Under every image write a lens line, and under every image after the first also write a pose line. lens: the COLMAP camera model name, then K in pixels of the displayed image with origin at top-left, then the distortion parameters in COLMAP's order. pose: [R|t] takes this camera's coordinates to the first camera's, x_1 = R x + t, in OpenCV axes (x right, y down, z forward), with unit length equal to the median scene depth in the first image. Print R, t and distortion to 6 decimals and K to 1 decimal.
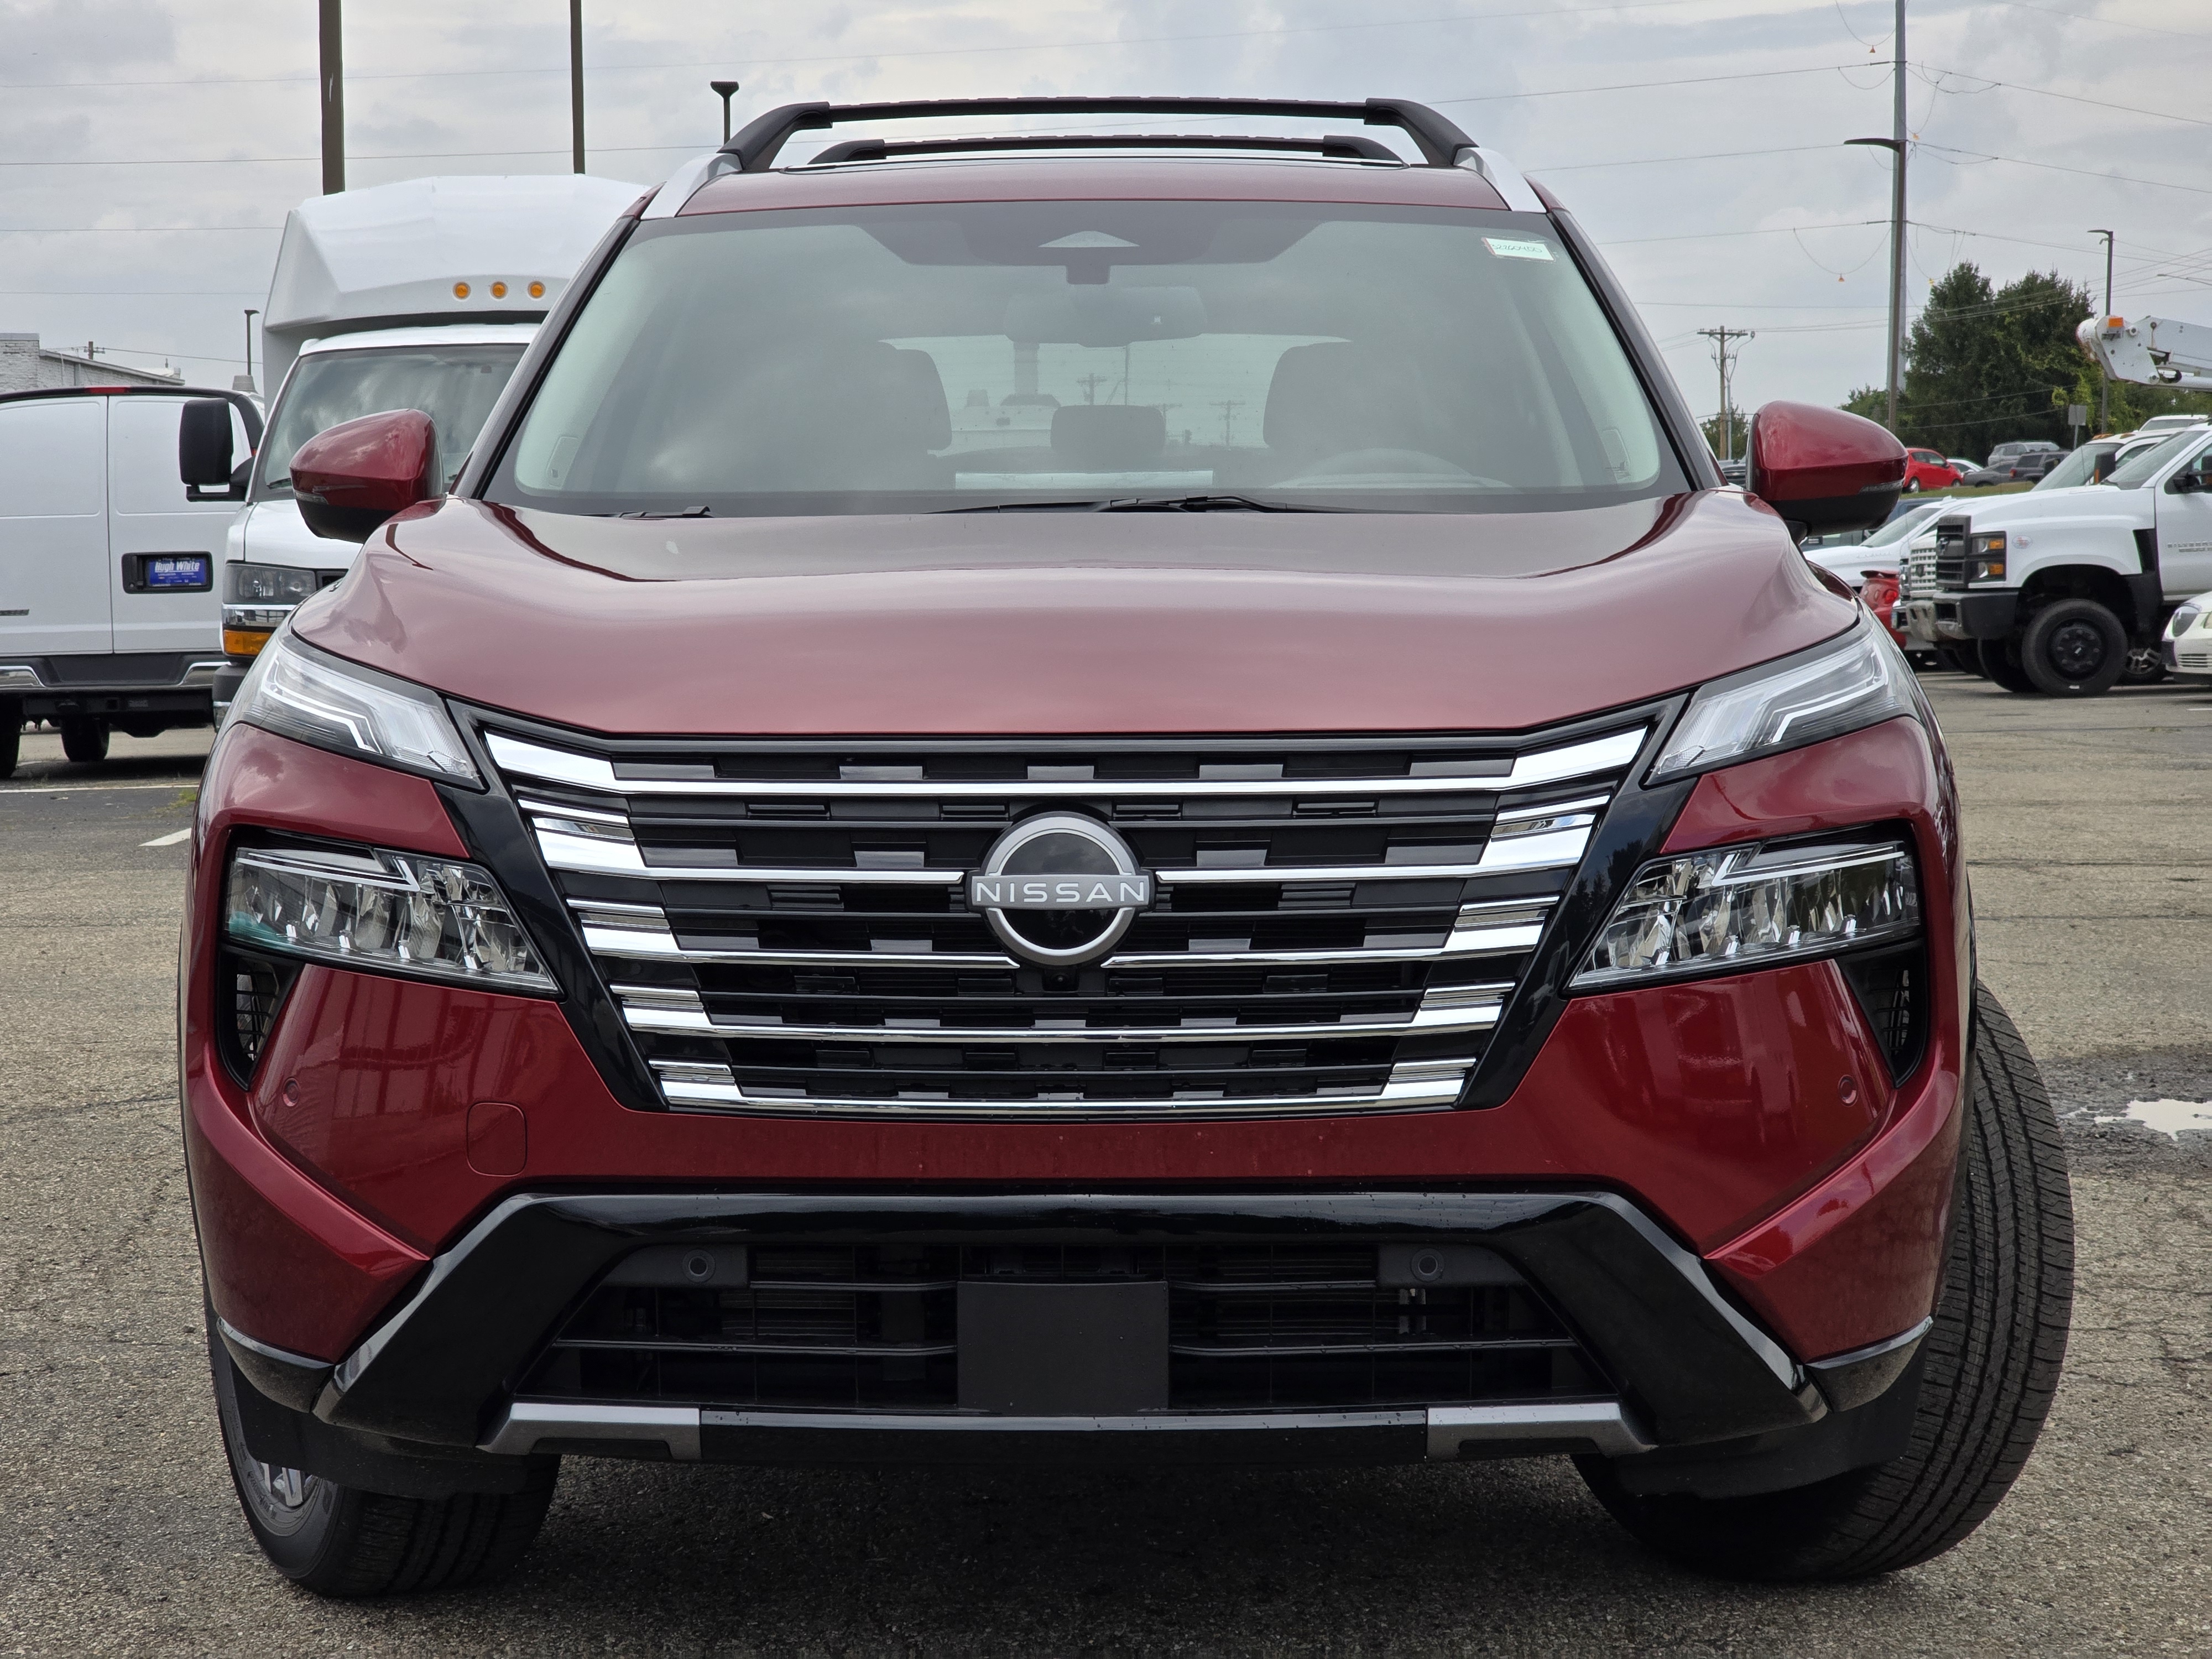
lens RADIAL K [[4360.4, 0, 1107.0], [0, 4360.4, 831.0], [0, 0, 1]] dist [-0.206989, 0.000000]
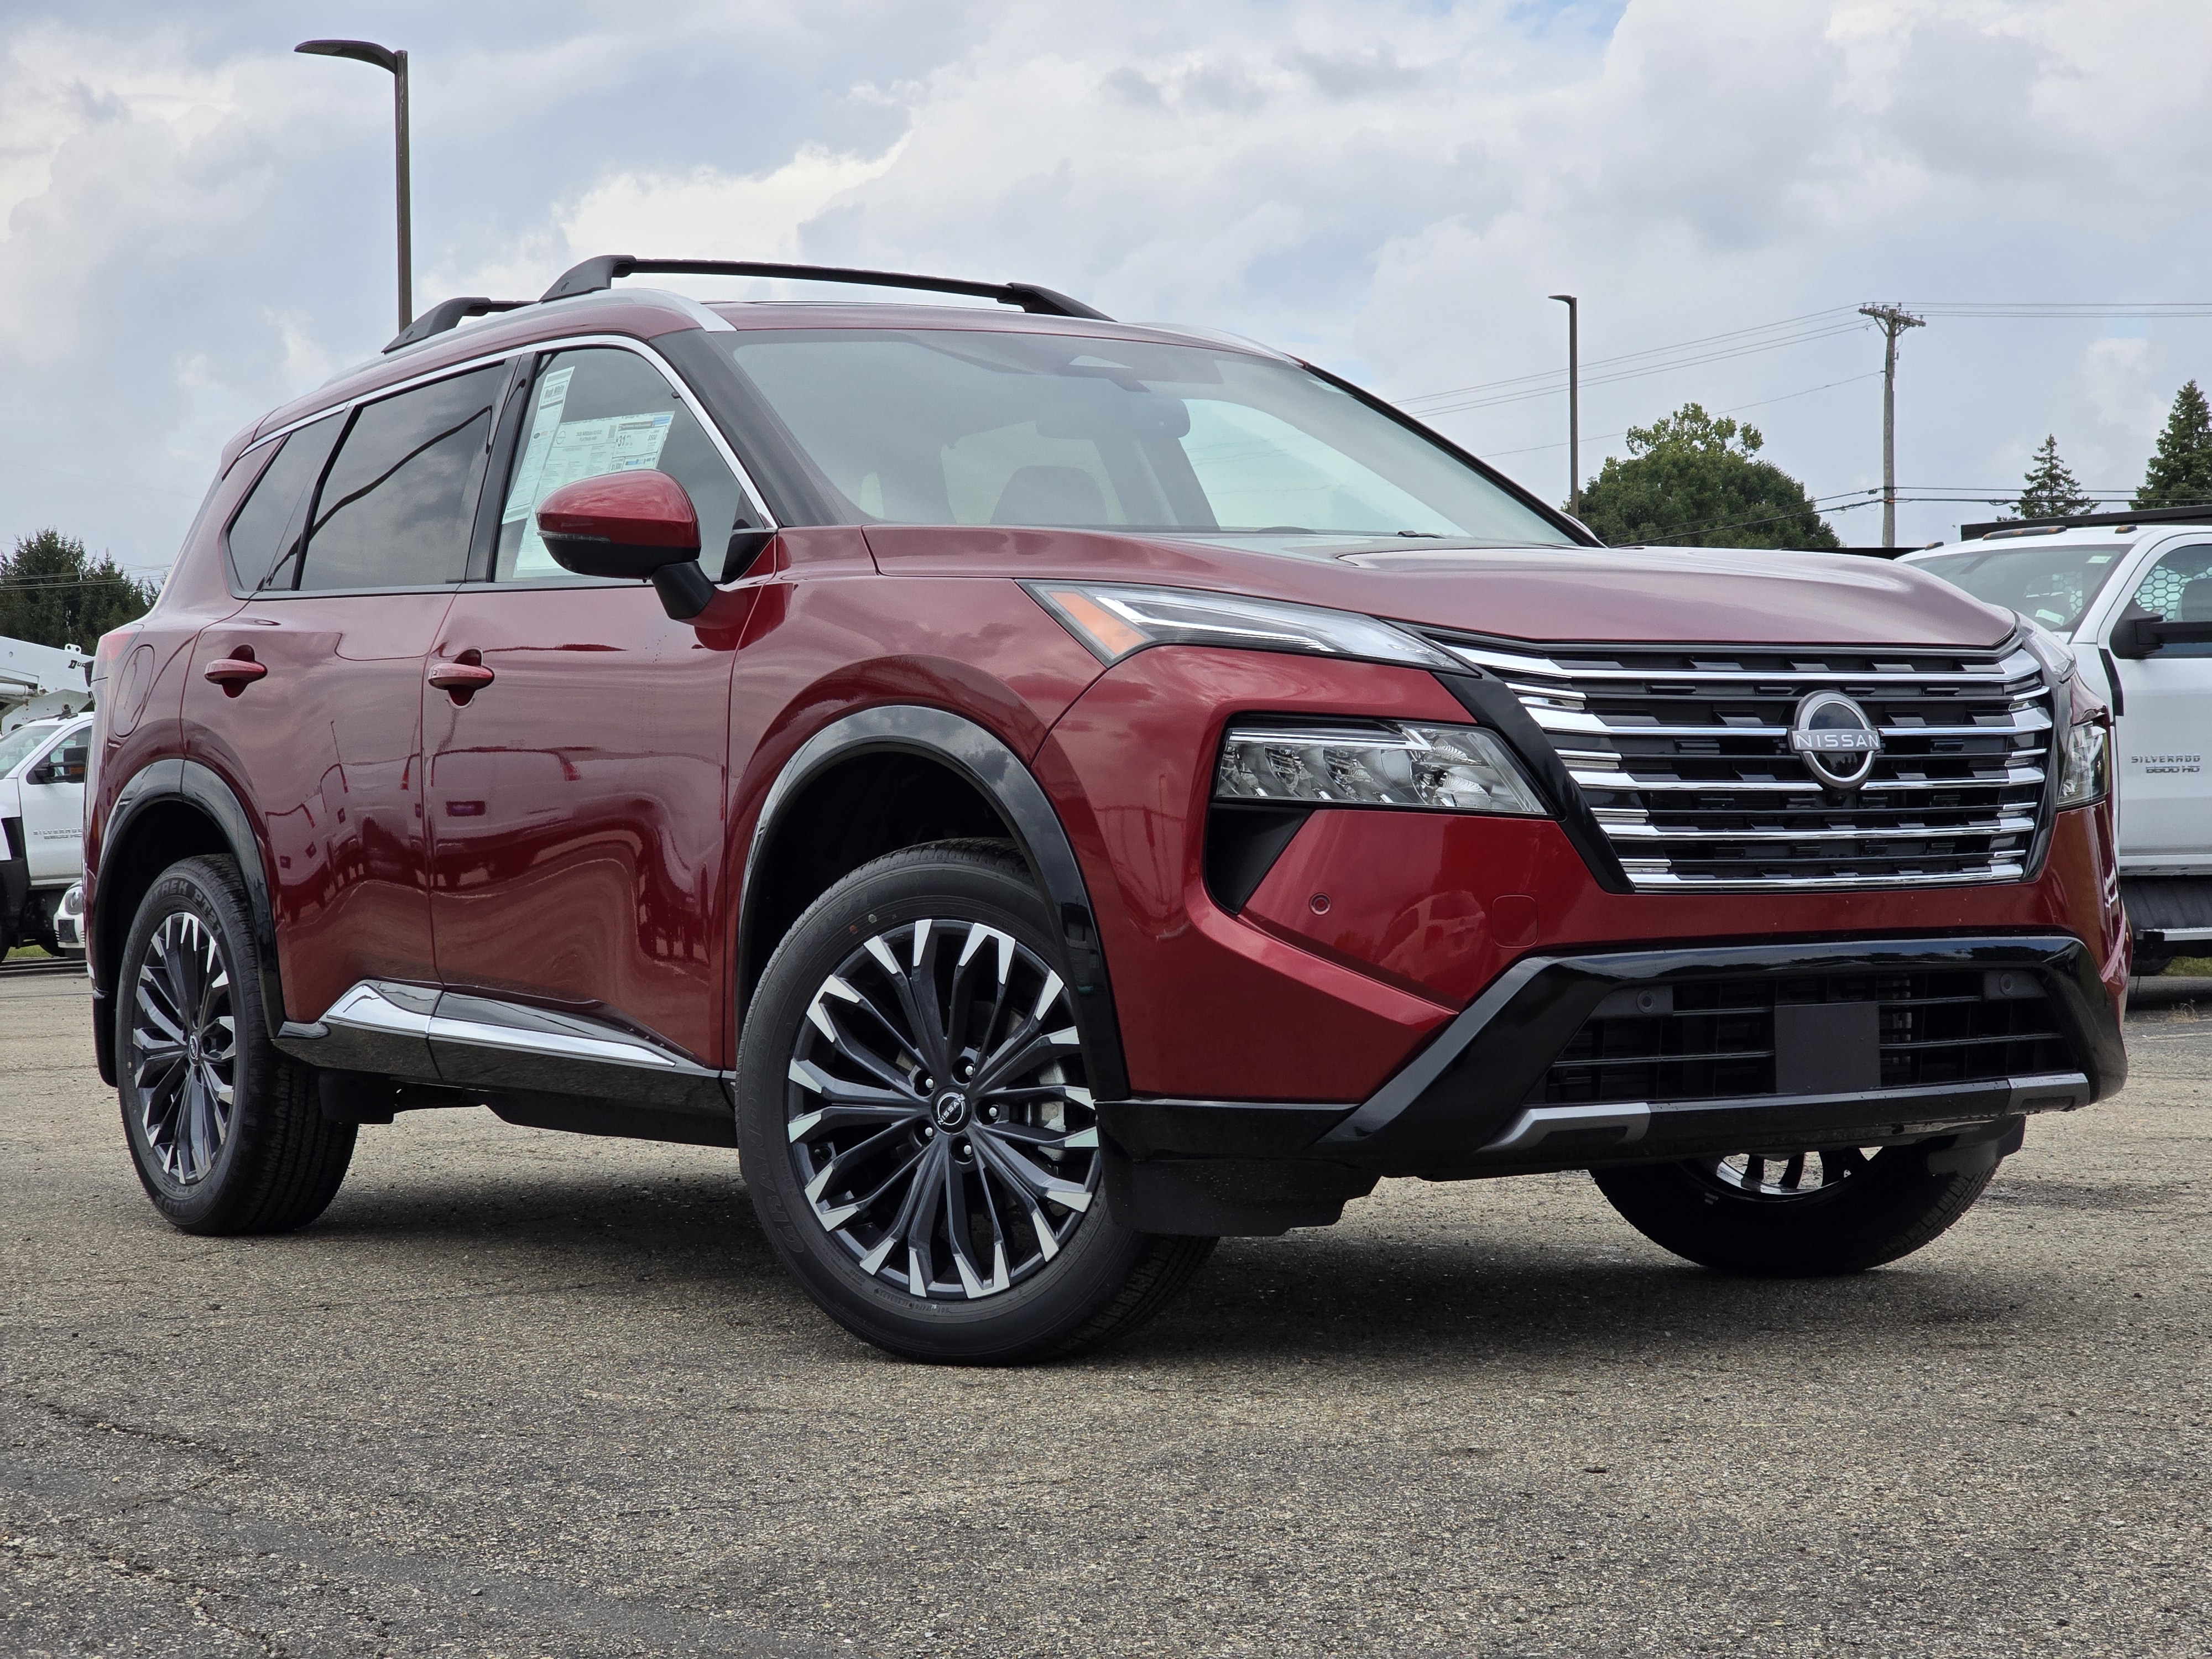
lens RADIAL K [[4360.4, 0, 1177.3], [0, 4360.4, 849.3], [0, 0, 1]] dist [-0.206989, 0.000000]
pose [[0.805374, -0.008692, 0.592703, -1.087582], [0.056104, 0.996522, -0.061620, 0.131115], [-0.590106, 0.082880, 0.803060, -0.076853]]
